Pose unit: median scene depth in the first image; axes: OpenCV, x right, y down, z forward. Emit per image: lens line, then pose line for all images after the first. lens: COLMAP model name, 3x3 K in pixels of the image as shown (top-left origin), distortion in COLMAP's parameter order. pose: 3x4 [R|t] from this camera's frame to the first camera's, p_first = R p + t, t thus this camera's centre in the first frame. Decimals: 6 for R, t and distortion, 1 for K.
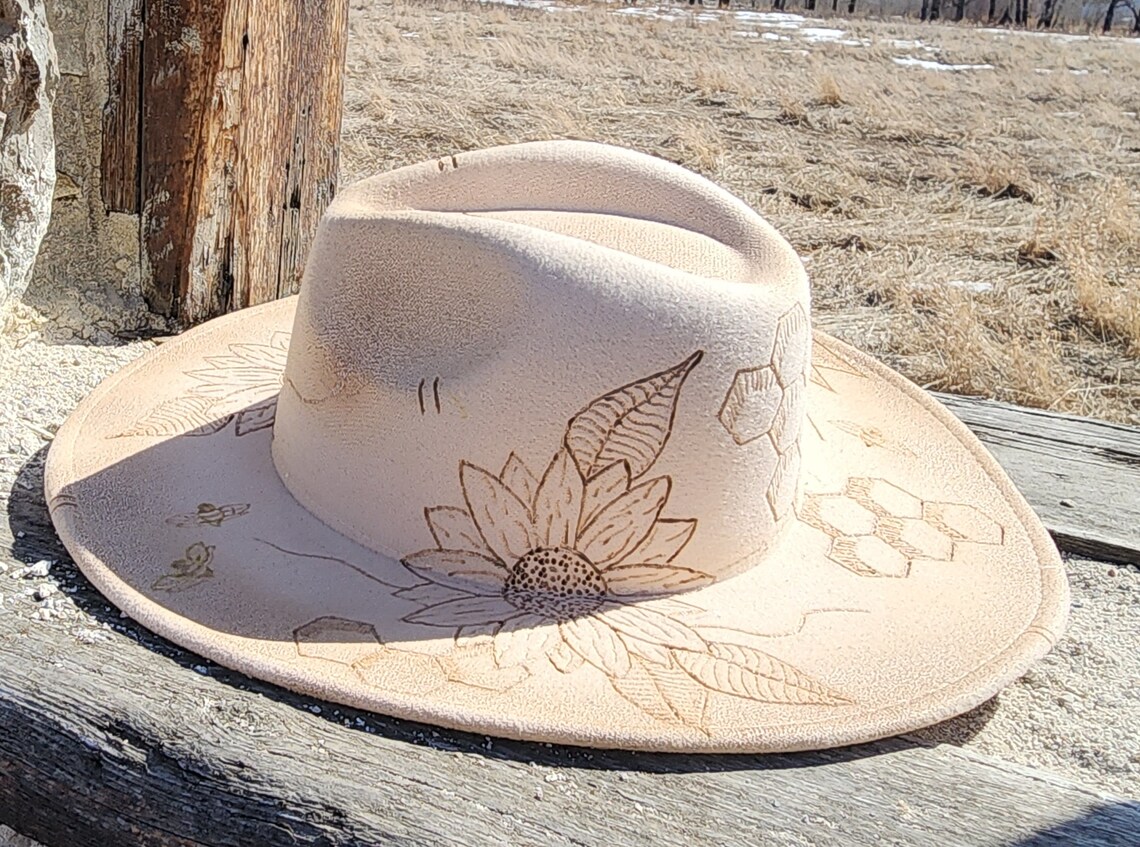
lens RADIAL K [[1315.0, 0, 357.1], [0, 1315.0, 386.2], [0, 0, 1]] dist [-0.001752, 0.015858]
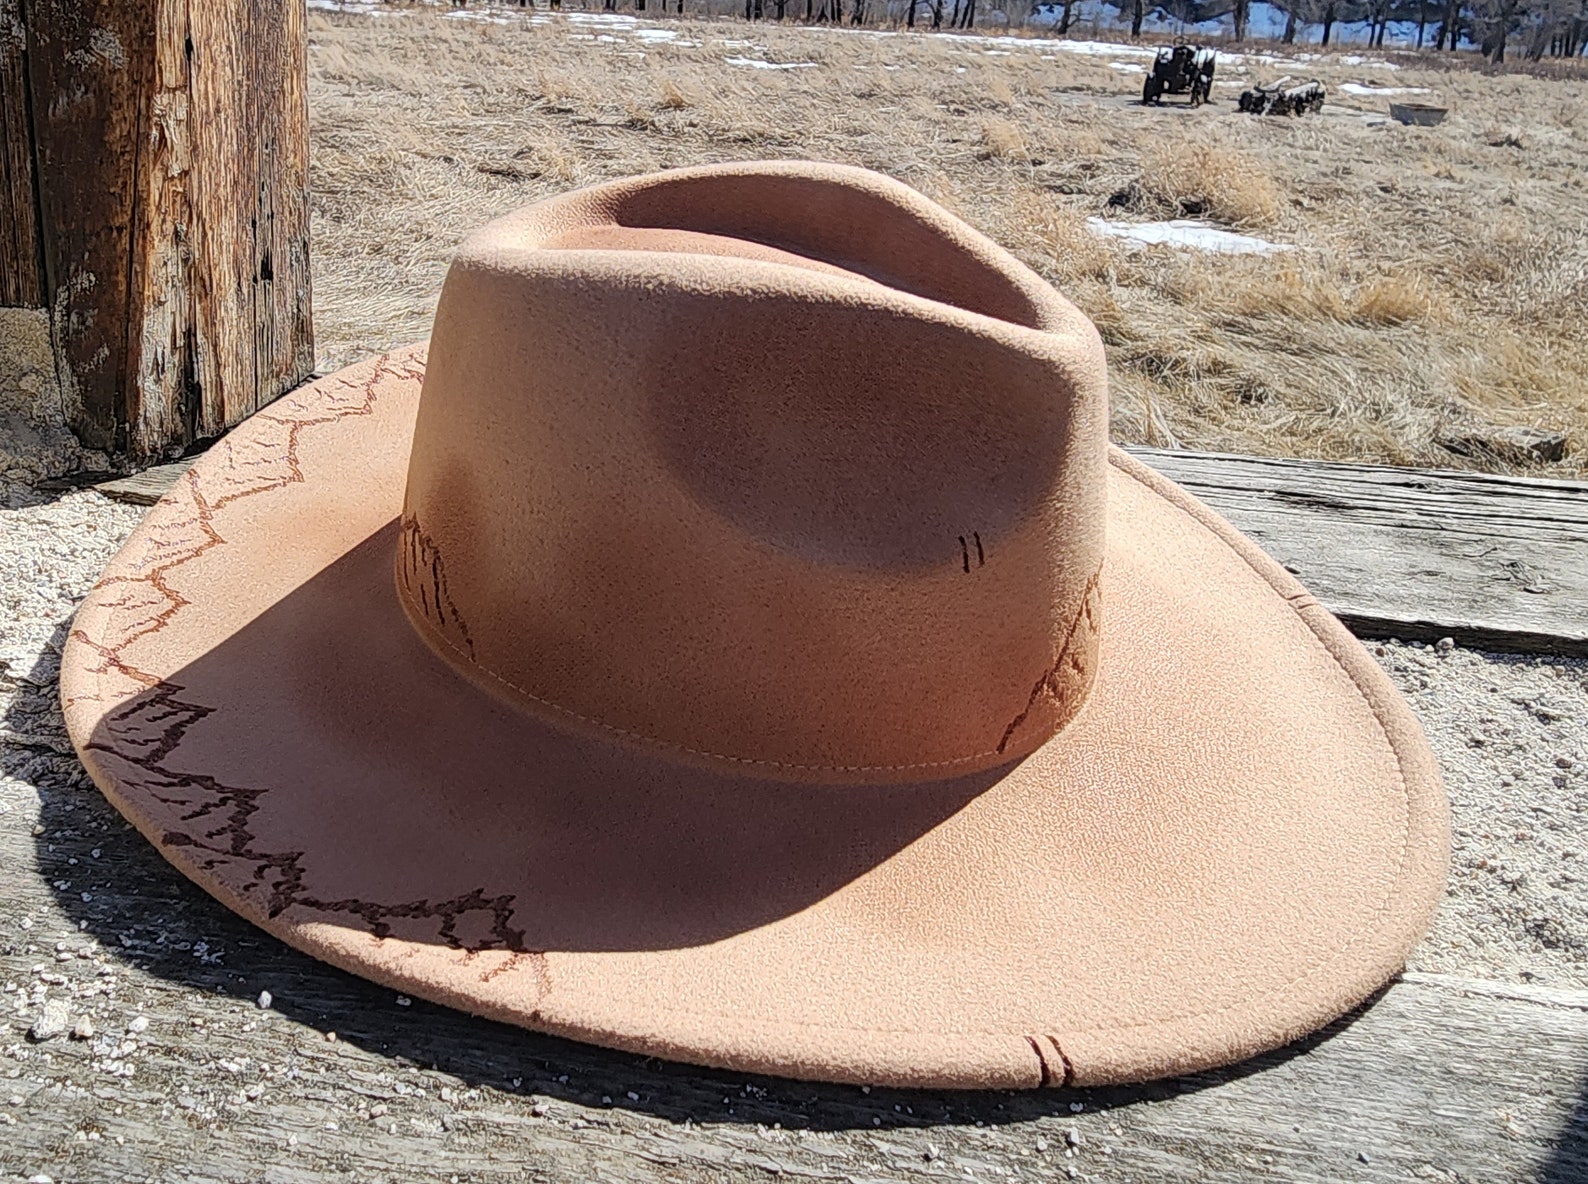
lens RADIAL K [[1386.2, 0, 655.0], [0, 1386.2, 496.0], [0, 0, 1]] dist [0.003796, 0.005632]
pose [[0.946007, -0.120787, 0.300801, -0.095444], [0.103888, 0.992007, 0.071619, -0.052283], [-0.307048, -0.036503, 0.950994, 0.209699]]
